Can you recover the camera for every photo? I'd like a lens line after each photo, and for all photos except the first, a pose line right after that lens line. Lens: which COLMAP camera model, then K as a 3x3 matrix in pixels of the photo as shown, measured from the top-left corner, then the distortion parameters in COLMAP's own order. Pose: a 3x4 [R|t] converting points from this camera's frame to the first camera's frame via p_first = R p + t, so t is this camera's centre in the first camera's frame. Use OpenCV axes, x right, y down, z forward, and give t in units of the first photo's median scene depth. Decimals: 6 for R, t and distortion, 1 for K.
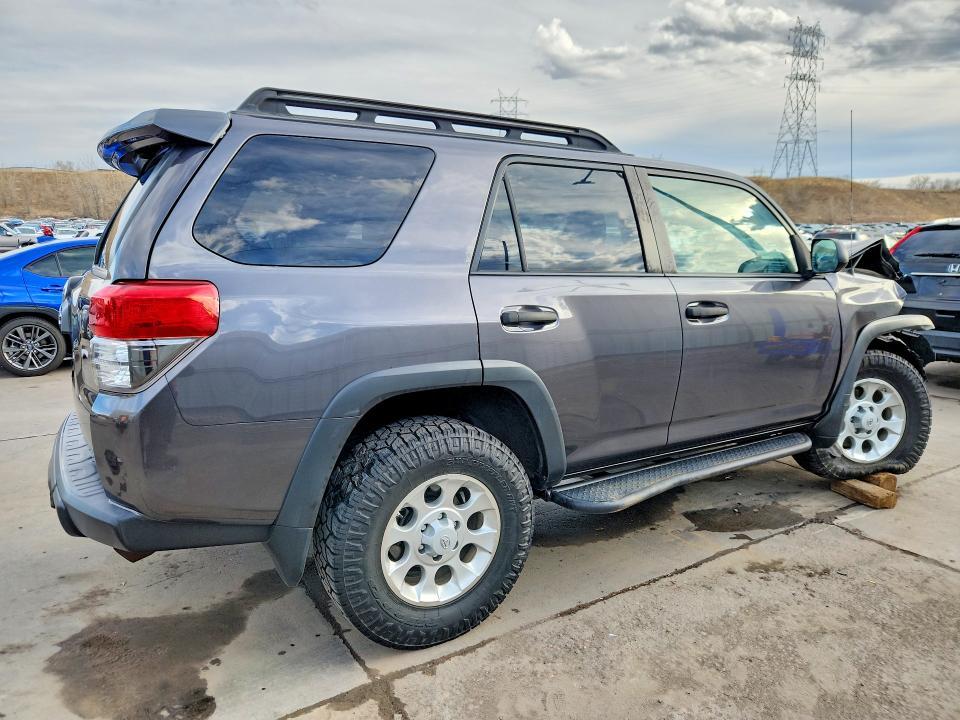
lens RADIAL K [[680.3, 0, 469.9], [0, 680.3, 356.7], [0, 0, 1]] dist [0.034862, -0.032531]
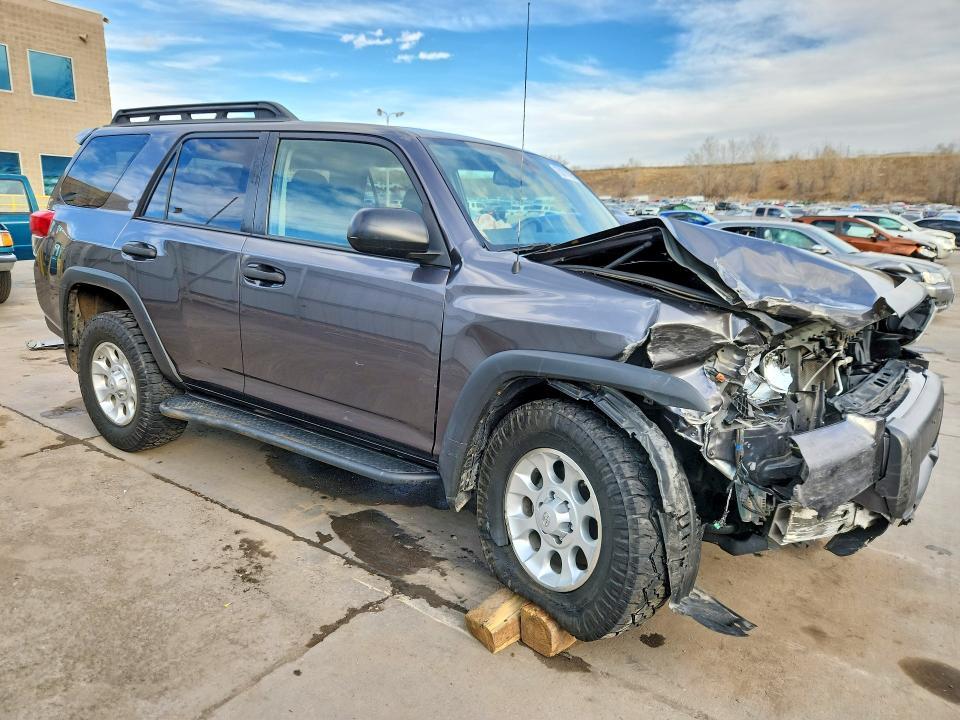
lens RADIAL K [[680.3, 0, 471.5], [0, 680.3, 367.3], [0, 0, 1]] dist [0.034862, -0.032531]
pose [[0.381483, 0.224786, -0.896628, 1.359606], [-0.194994, 0.967724, 0.159647, -0.150556], [0.903575, 0.113935, 0.413003, 0.860831]]
